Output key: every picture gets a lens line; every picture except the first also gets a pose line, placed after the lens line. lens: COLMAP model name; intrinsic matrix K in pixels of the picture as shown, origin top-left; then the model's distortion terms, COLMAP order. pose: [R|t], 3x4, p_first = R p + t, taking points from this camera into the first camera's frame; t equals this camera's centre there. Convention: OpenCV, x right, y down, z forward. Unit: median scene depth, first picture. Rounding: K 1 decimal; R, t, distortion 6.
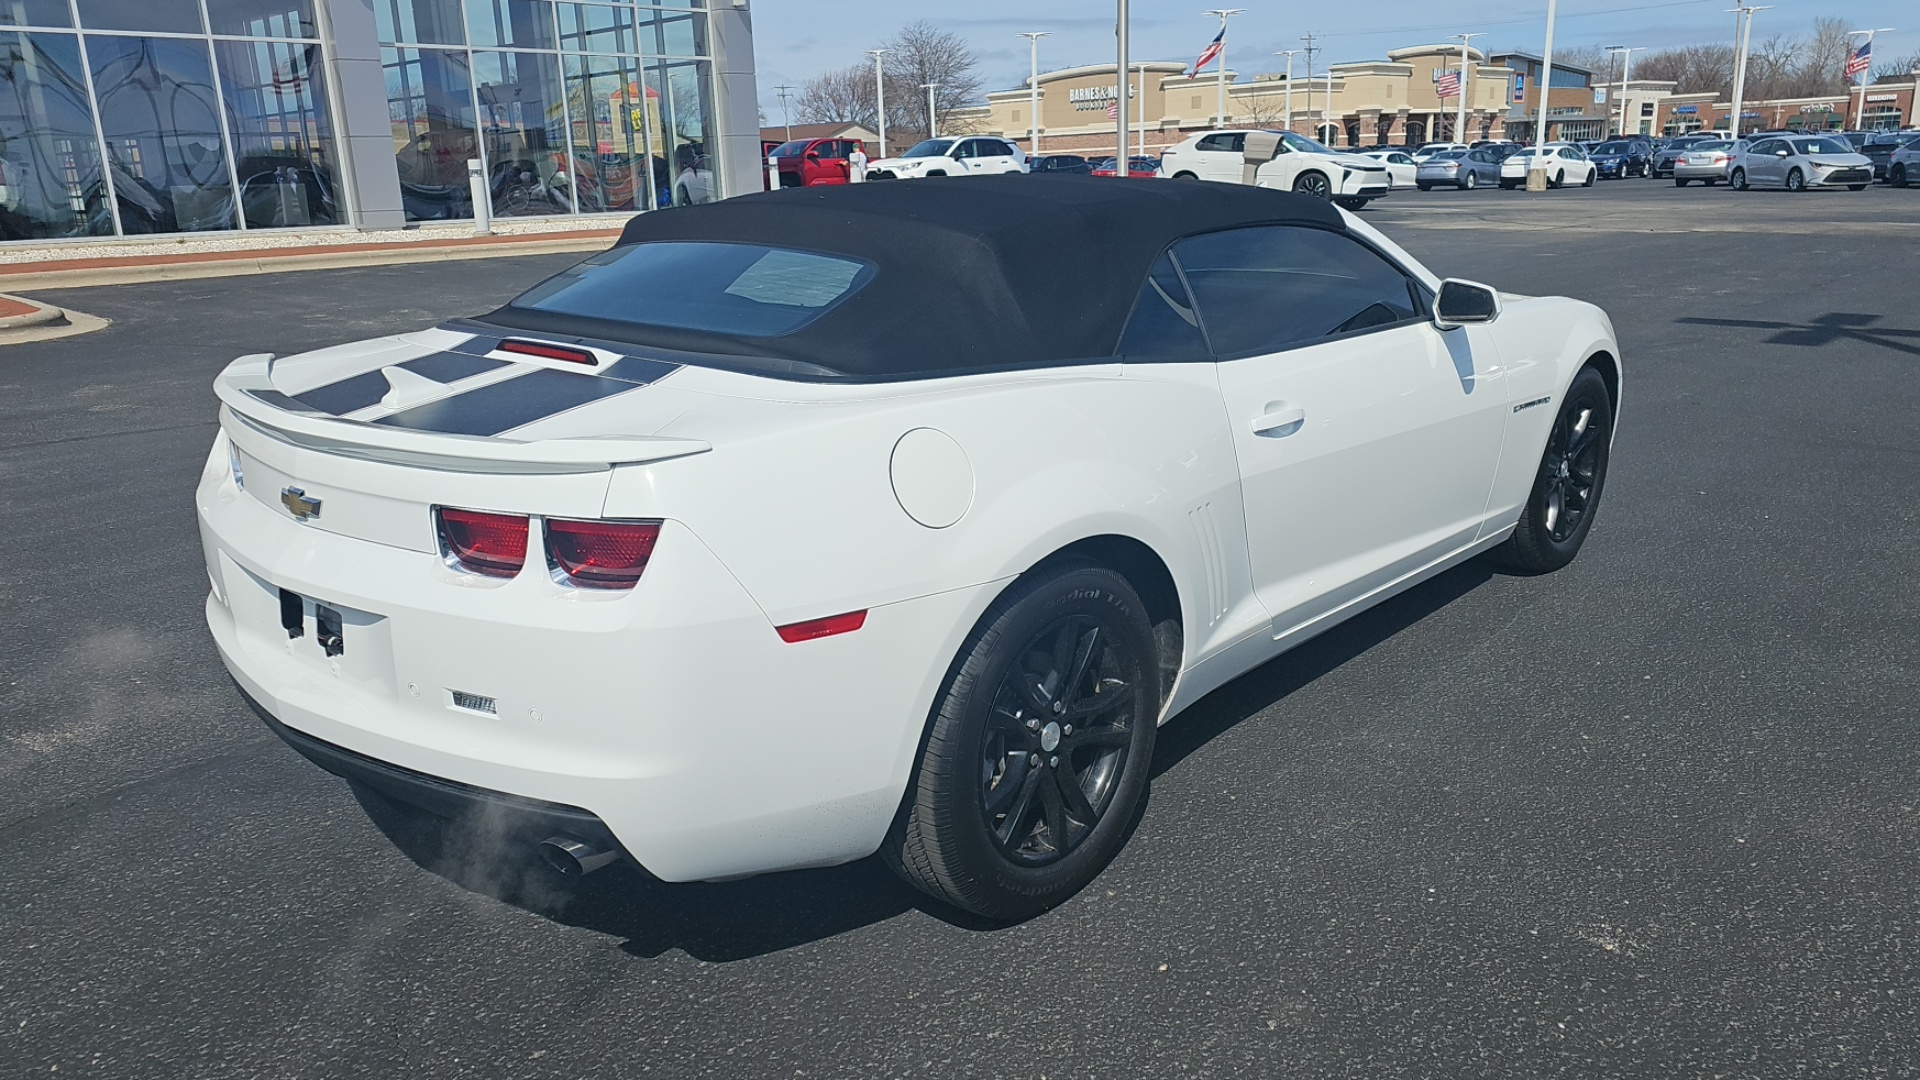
lens RADIAL K [[1360.5, 0, 968.3], [0, 1360.5, 544.0], [0, 0, 1]] dist [0.080231, -0.060021]
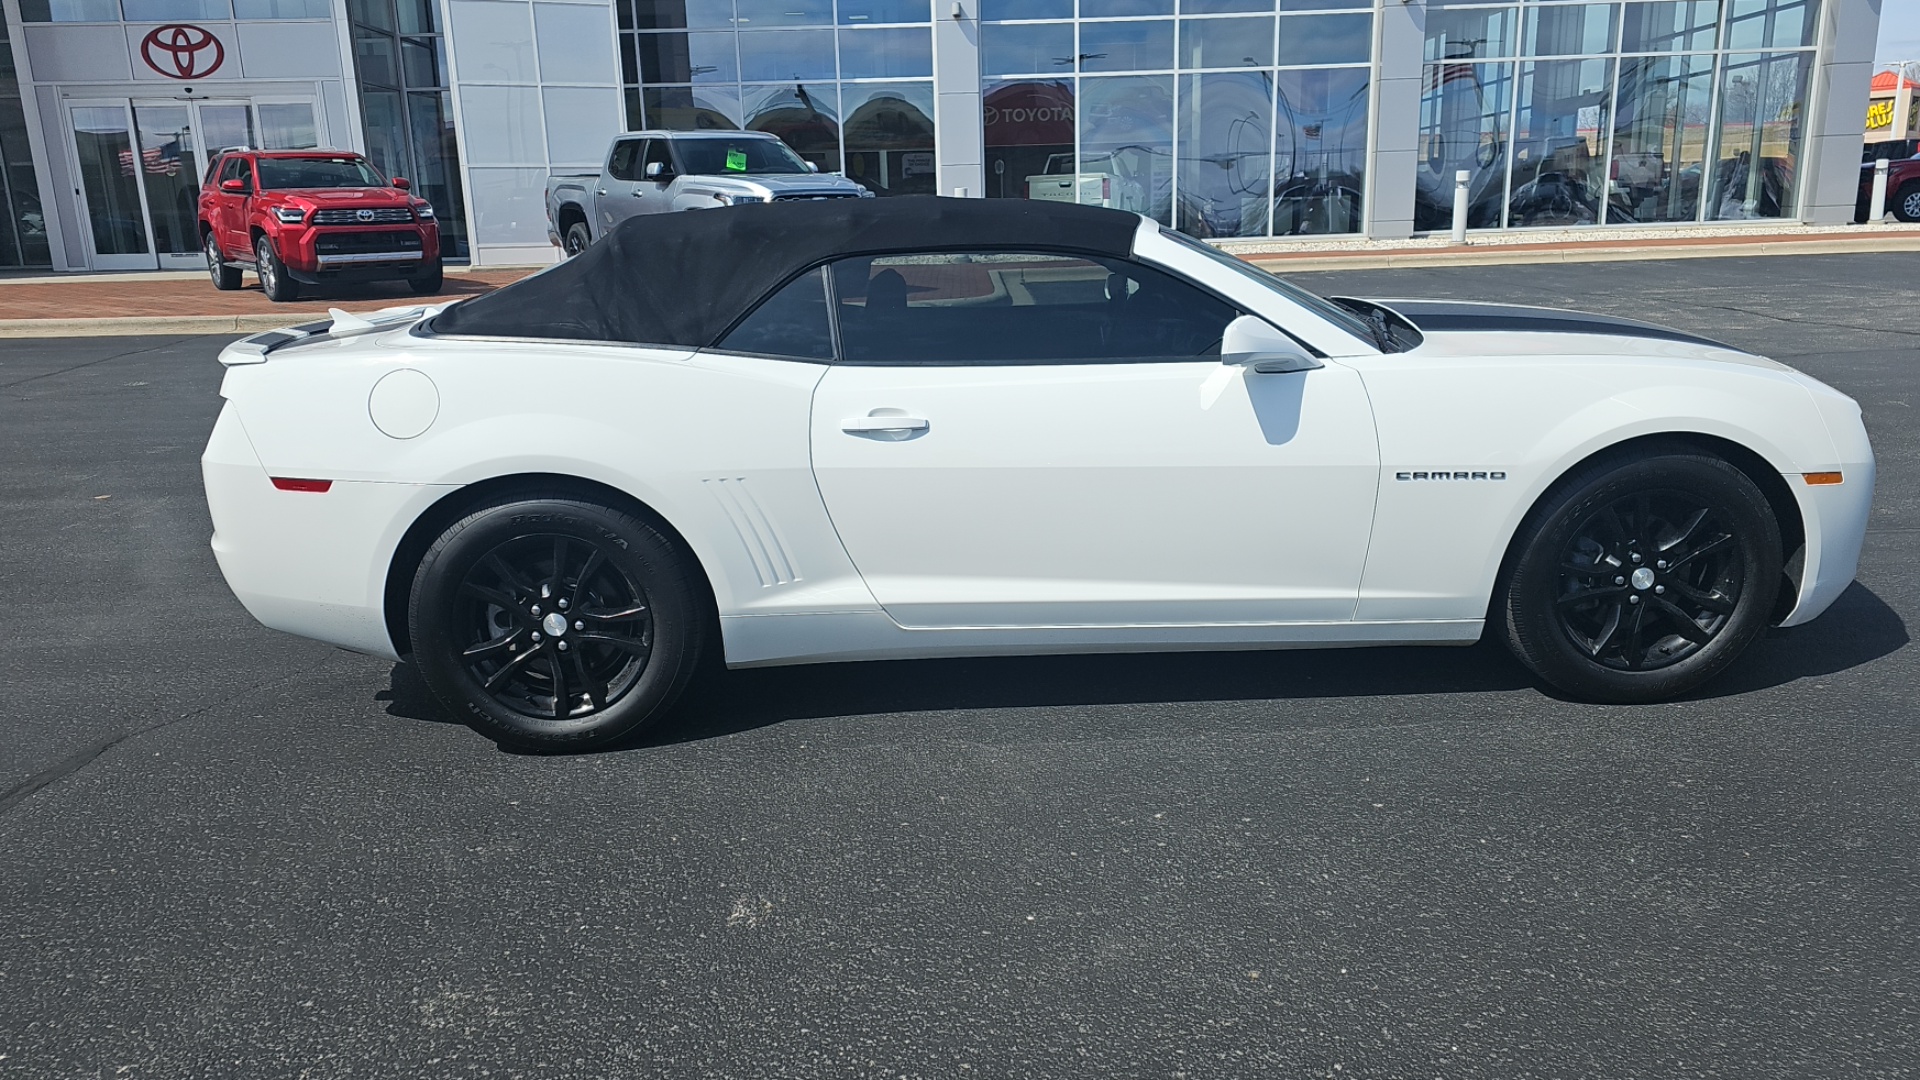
lens RADIAL K [[1349.6, 0, 957.0], [0, 1349.6, 546.3], [0, 0, 1]] dist [0.069718, -0.053007]
pose [[0.701428, 0.184352, -0.688487, 0.127310], [-0.185945, 0.979850, 0.072928, -0.010453], [0.688058, 0.076867, 0.721573, 0.032847]]
